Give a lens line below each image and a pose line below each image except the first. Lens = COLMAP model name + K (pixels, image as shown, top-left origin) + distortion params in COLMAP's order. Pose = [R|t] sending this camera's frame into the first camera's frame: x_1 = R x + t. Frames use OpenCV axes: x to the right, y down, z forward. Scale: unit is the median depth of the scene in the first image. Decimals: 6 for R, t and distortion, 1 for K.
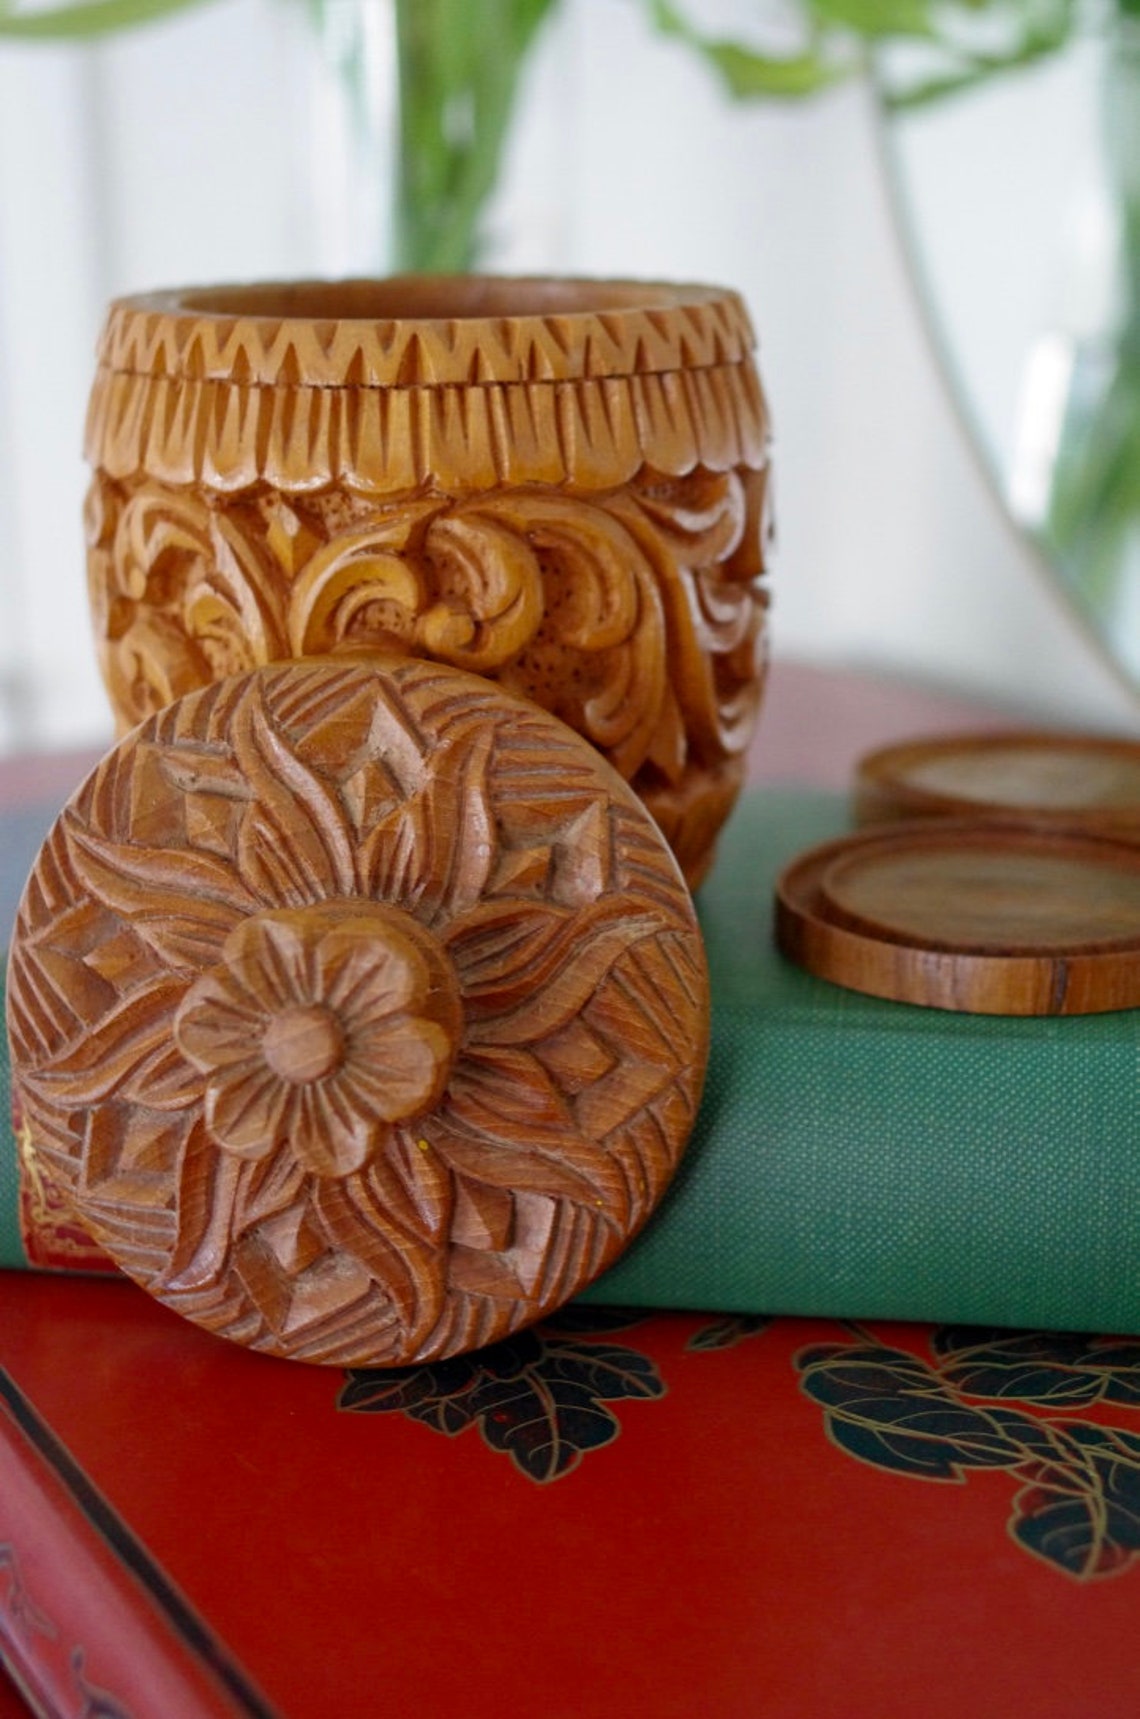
lens RADIAL K [[2794.0, 0, 570.0], [0, 2794.0, 859.5], [0, 0, 1]] dist [-0.062217, -0.017770]
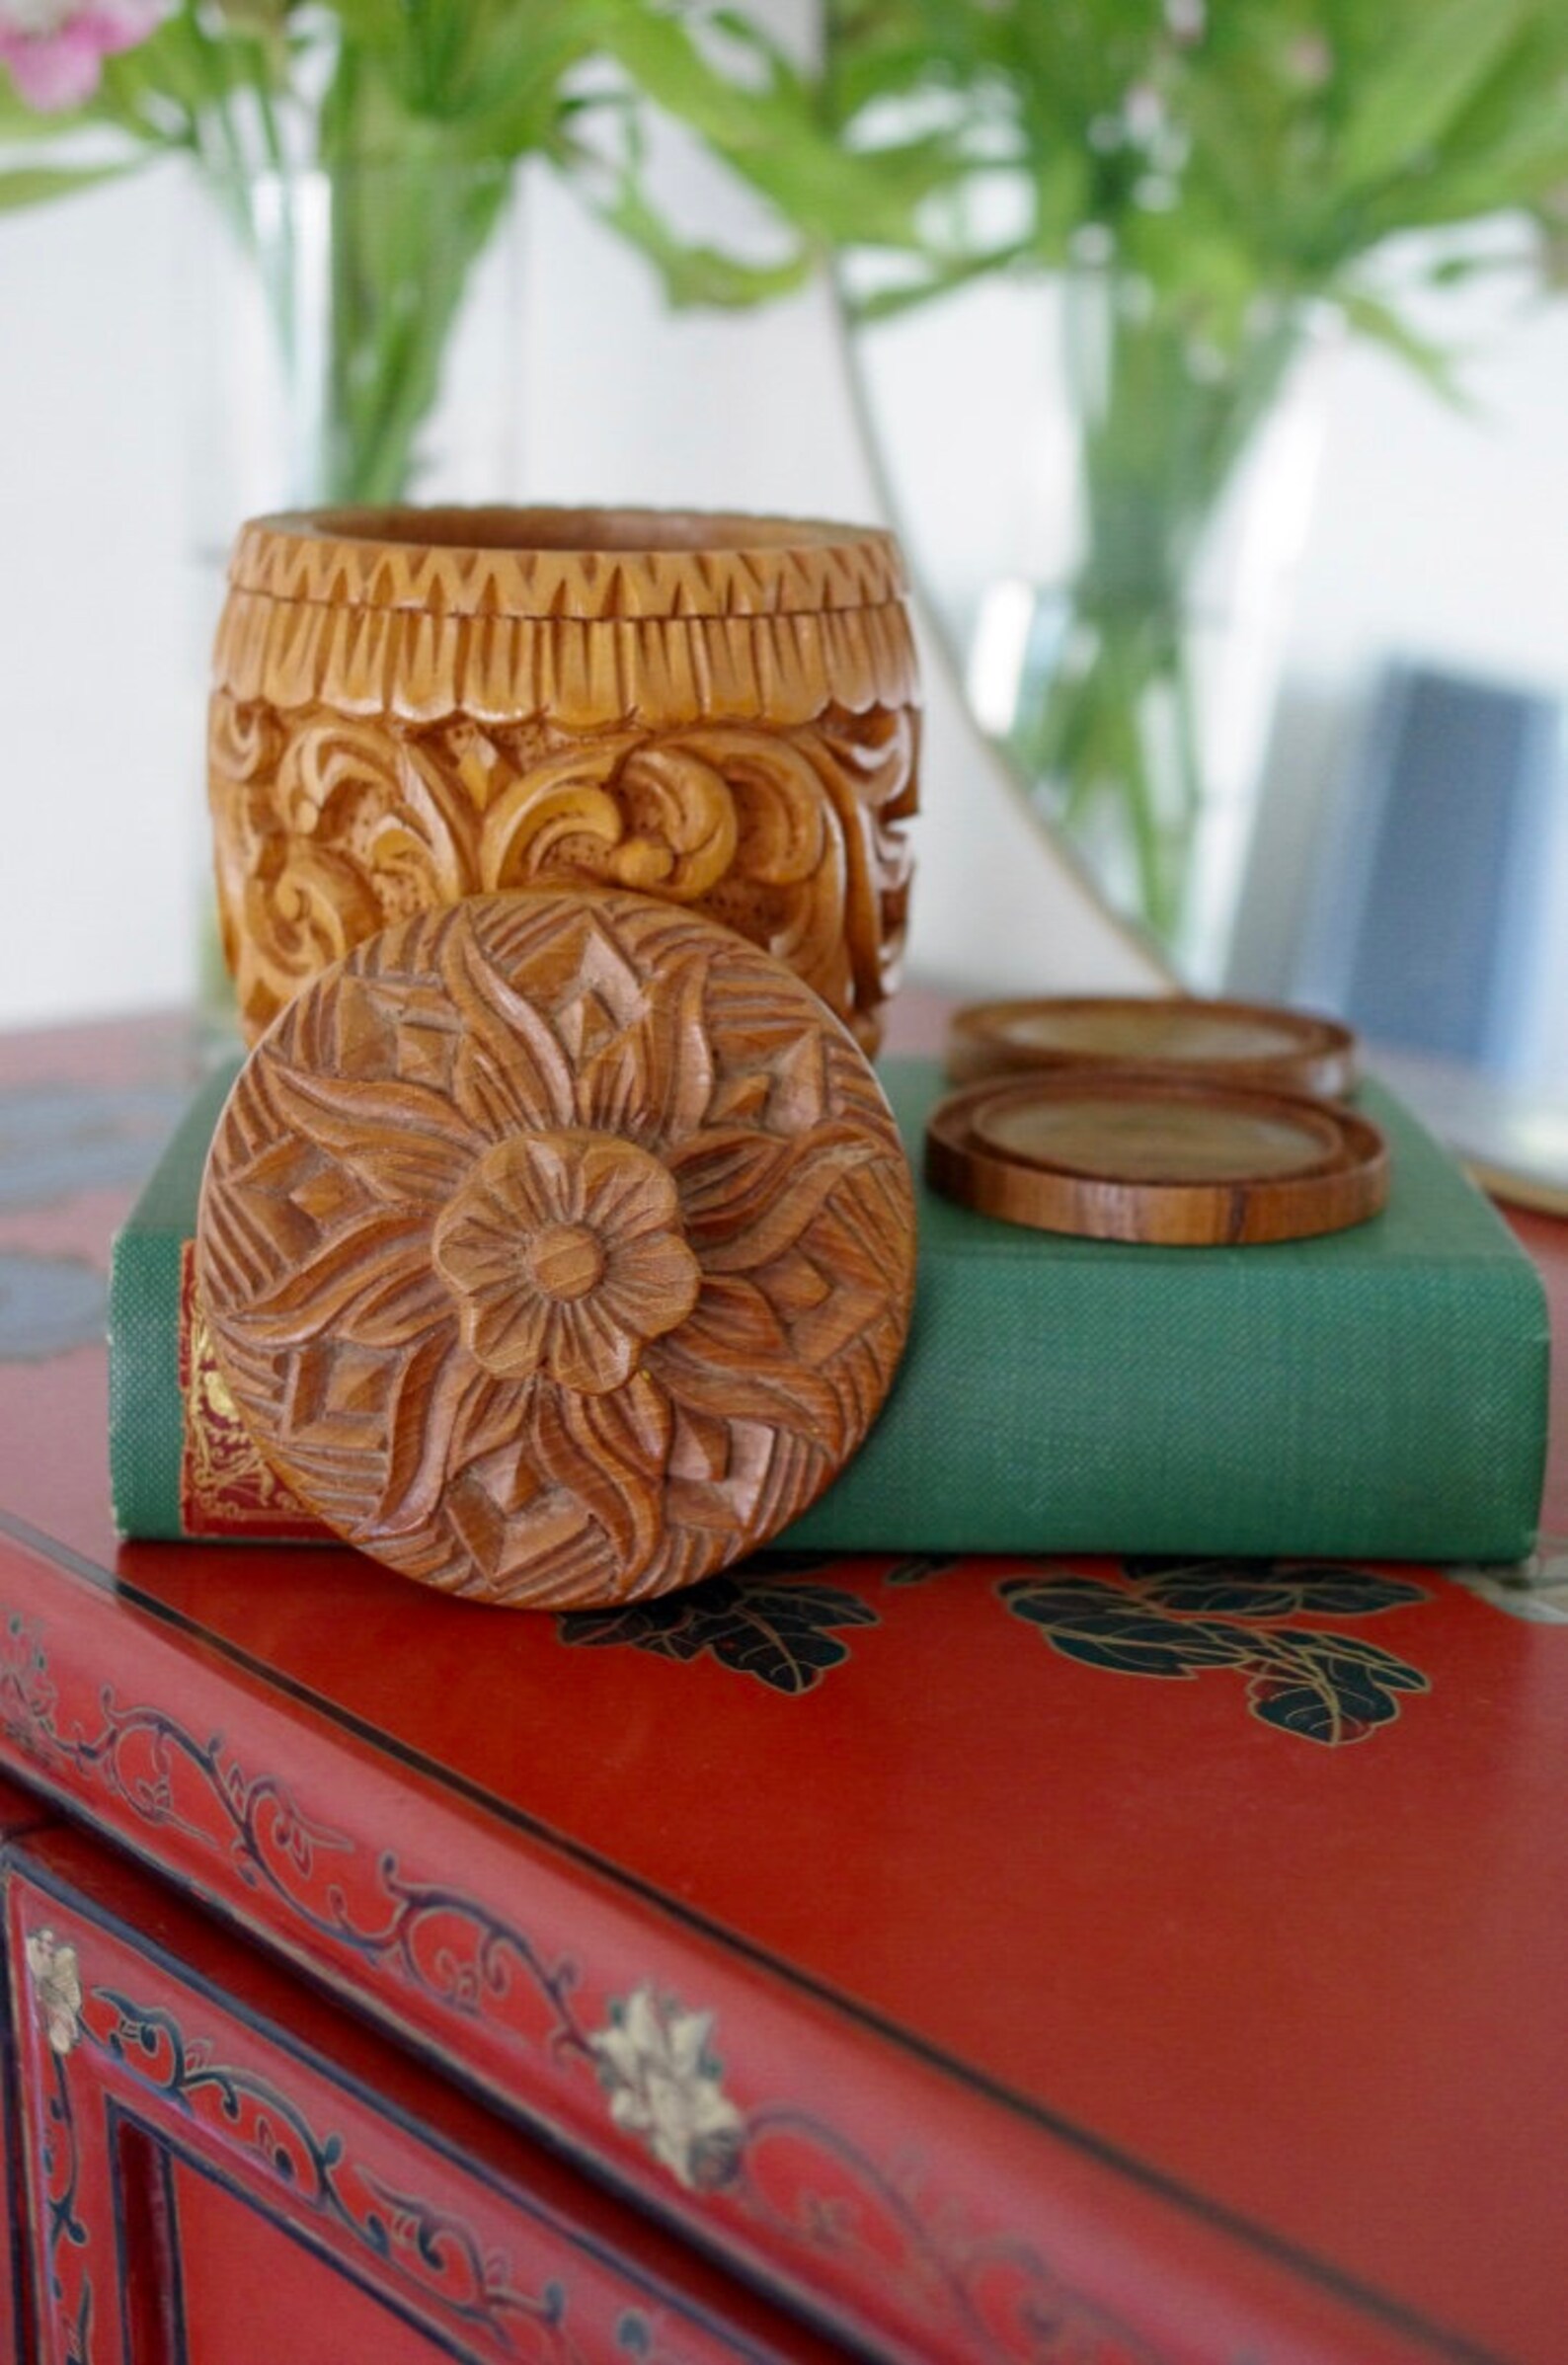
lens RADIAL K [[3843.9, 0, 784.0], [0, 3843.9, 1182.5], [0, 0, 1]] dist [-0.062217, -0.017770]
pose [[0.982683, -0.012274, 0.184887, -0.252795], [0.017287, 0.999525, -0.025525, 0.068167], [-0.184486, 0.028279, 0.982428, -0.355822]]
